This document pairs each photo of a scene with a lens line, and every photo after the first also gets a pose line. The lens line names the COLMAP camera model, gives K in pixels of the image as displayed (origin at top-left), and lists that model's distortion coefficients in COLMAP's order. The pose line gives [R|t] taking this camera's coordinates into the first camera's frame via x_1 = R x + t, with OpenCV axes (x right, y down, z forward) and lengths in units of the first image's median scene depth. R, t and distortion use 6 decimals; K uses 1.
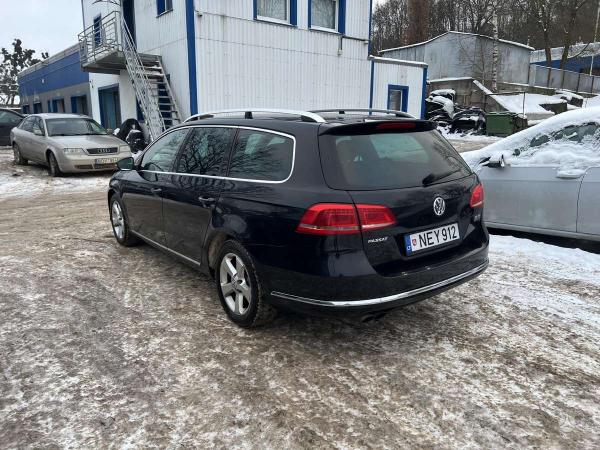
lens RADIAL K [[459.4, 0, 301.3], [0, 459.4, 224.2], [0, 0, 1]] dist [0.047828, -0.057350]
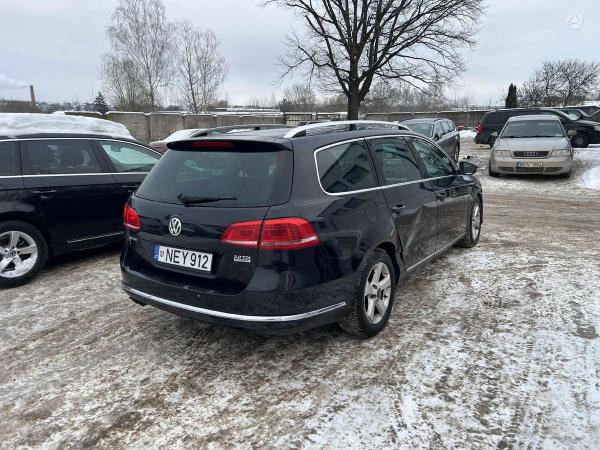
lens RADIAL K [[459.4, 0, 301.4], [0, 459.4, 225.5], [0, 0, 1]] dist [0.047828, -0.057350]
pose [[0.308750, 0.200829, -0.929699, 1.253394], [-0.190589, 0.970693, 0.146390, -0.228896], [0.931852, 0.131993, 0.337978, 0.878580]]
